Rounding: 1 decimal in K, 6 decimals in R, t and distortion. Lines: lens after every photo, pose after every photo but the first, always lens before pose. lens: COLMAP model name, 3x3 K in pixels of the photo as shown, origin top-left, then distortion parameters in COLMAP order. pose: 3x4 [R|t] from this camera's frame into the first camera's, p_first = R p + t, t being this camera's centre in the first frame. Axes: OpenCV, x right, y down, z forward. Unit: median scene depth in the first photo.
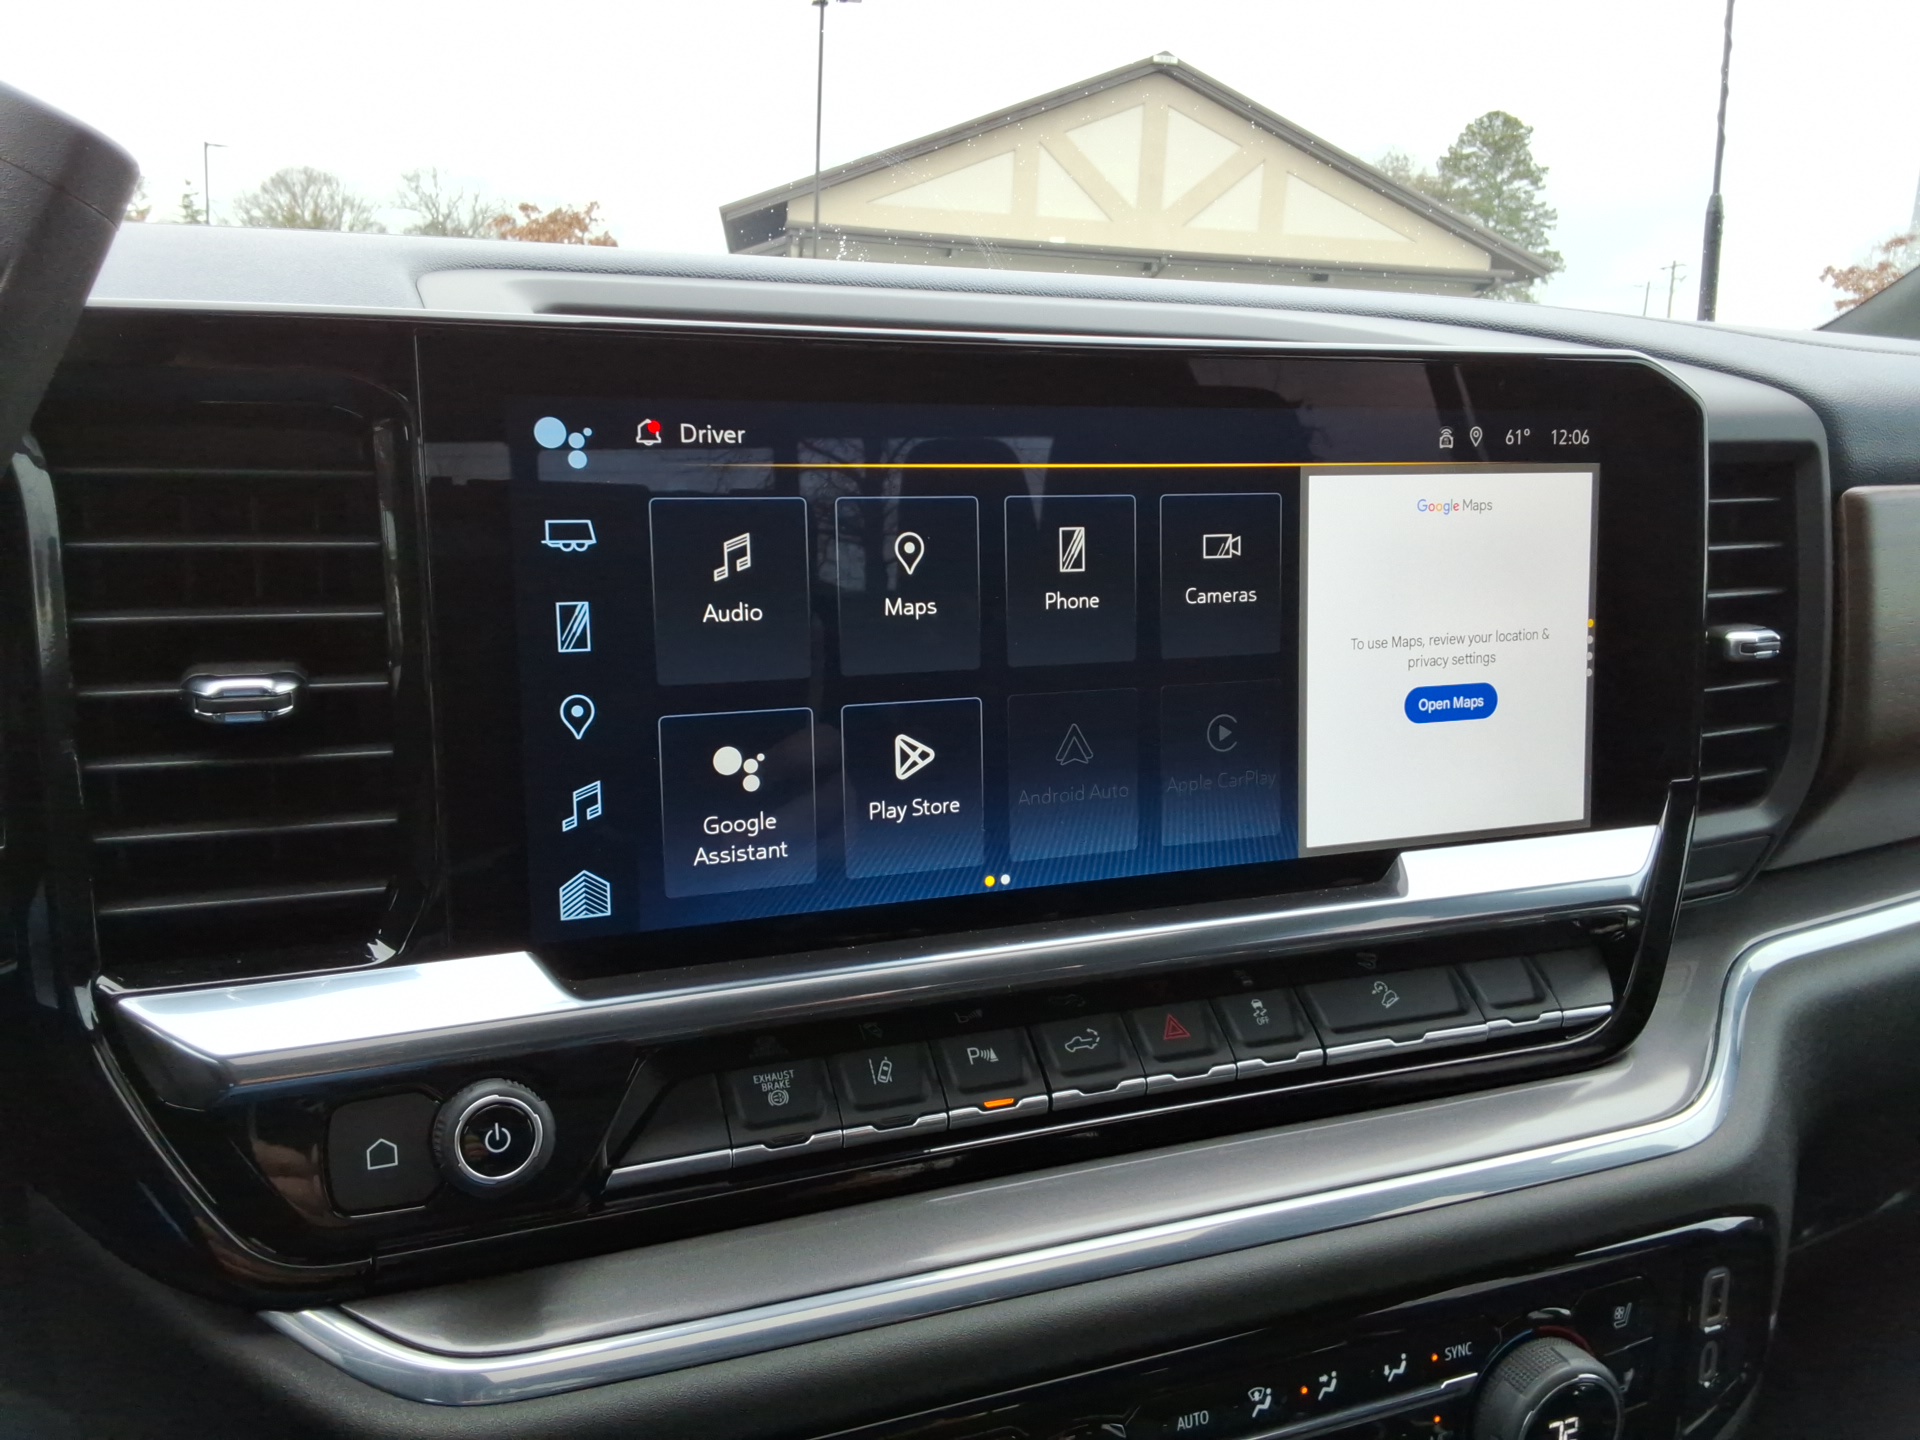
lens RADIAL K [[1533.5, 0, 968.3], [0, 1533.5, 716.8], [0, 0, 1]] dist [0.114053, -0.173778]
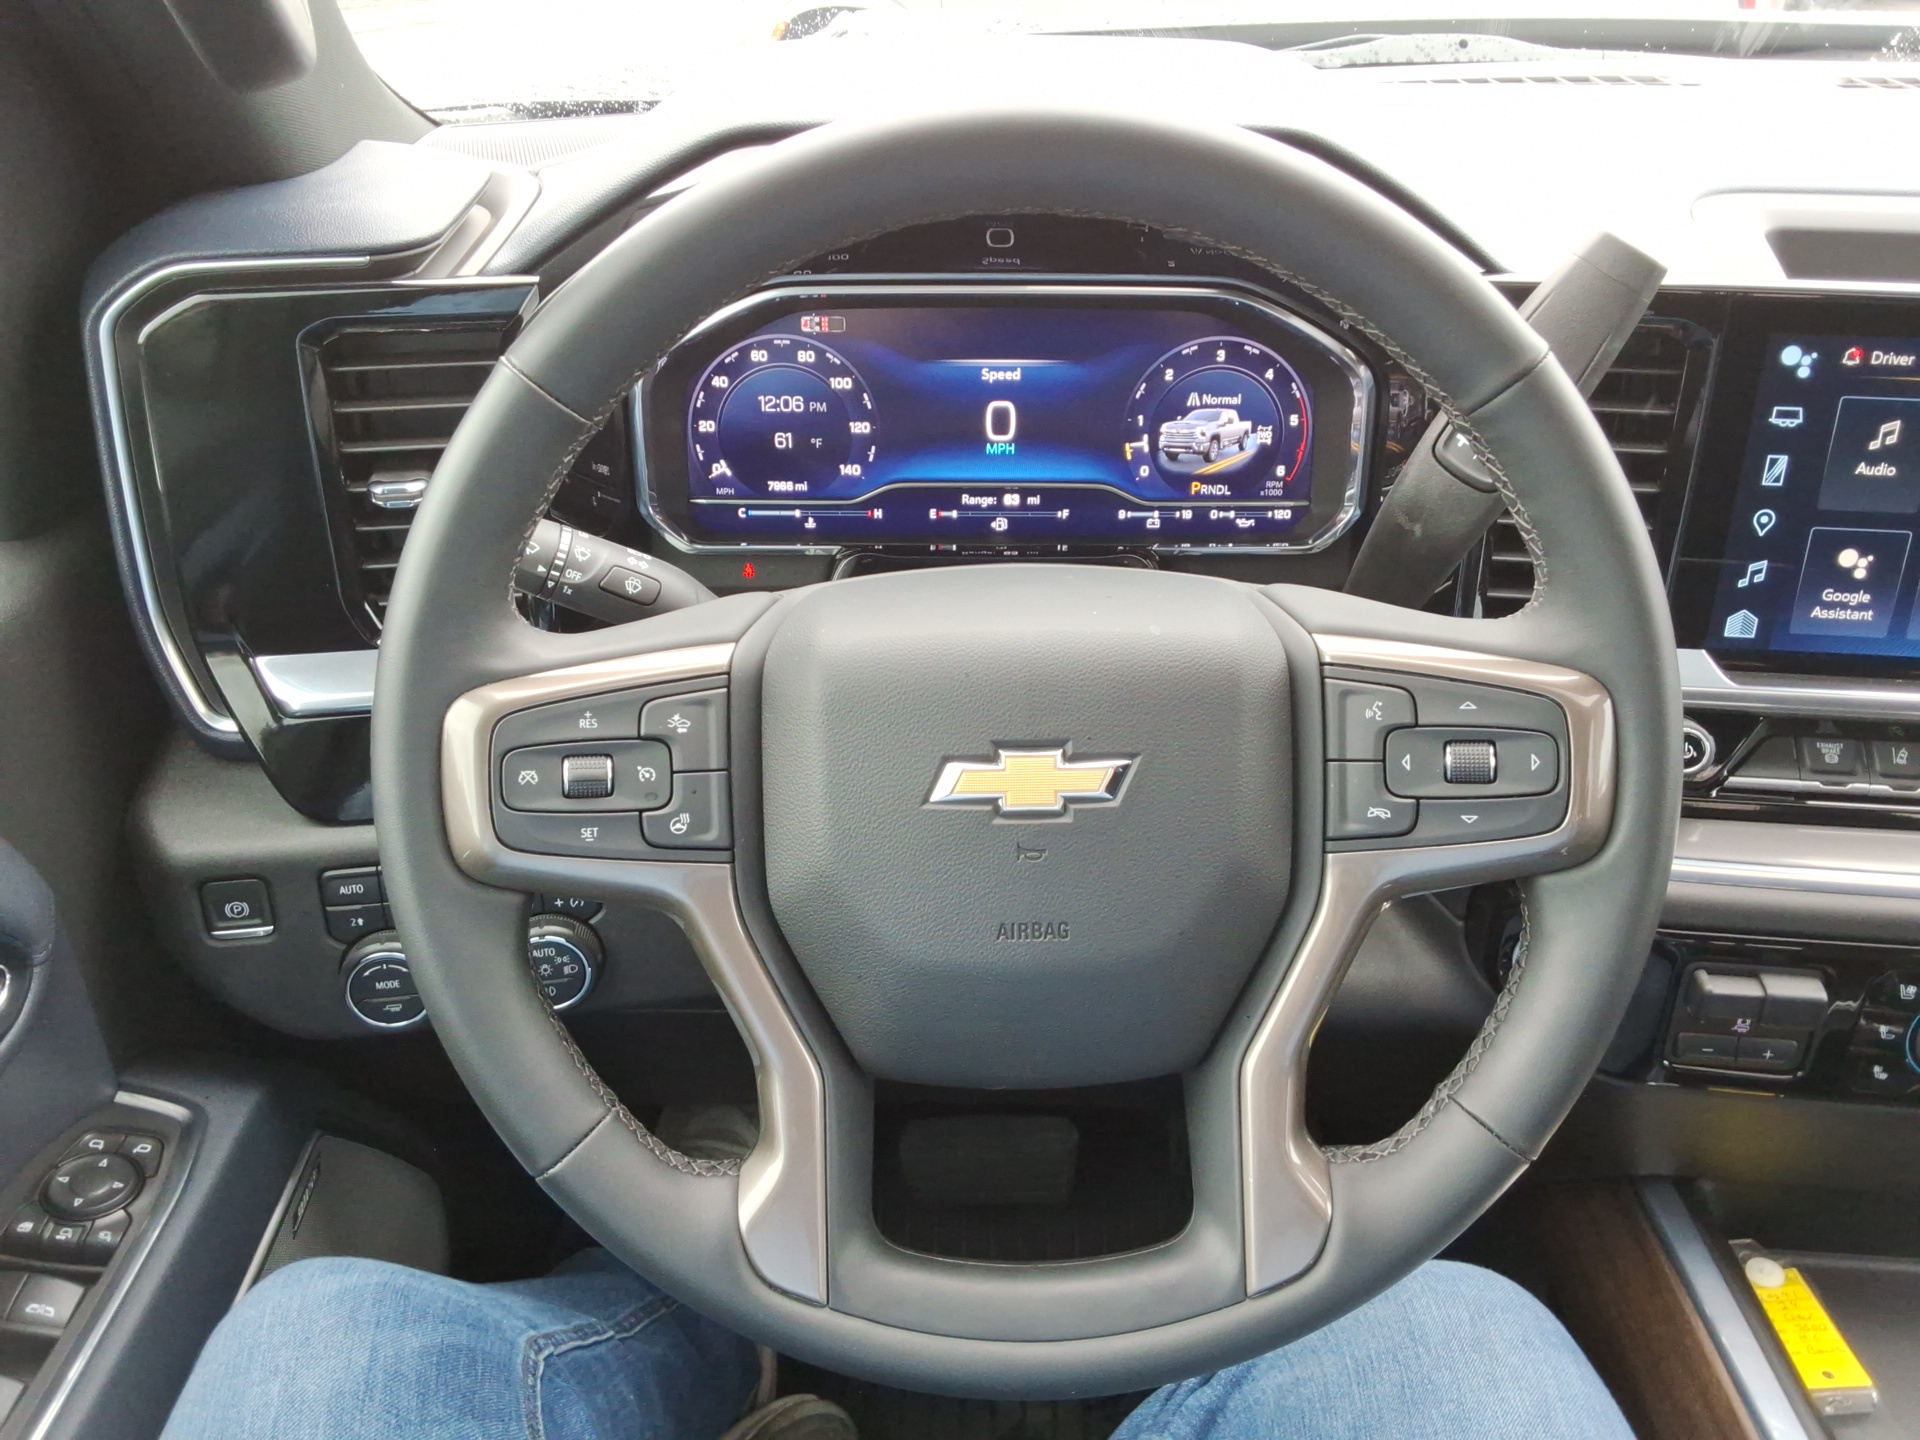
lens RADIAL K [[1533.5, 0, 986.4], [0, 1533.5, 702.5], [0, 0, 1]] dist [0.114053, -0.173778]
pose [[0.883848, 0.209792, -0.418091, -0.230060], [-0.086920, 0.951879, 0.293889, -0.223342], [0.459628, -0.223413, 0.859552, -0.840662]]
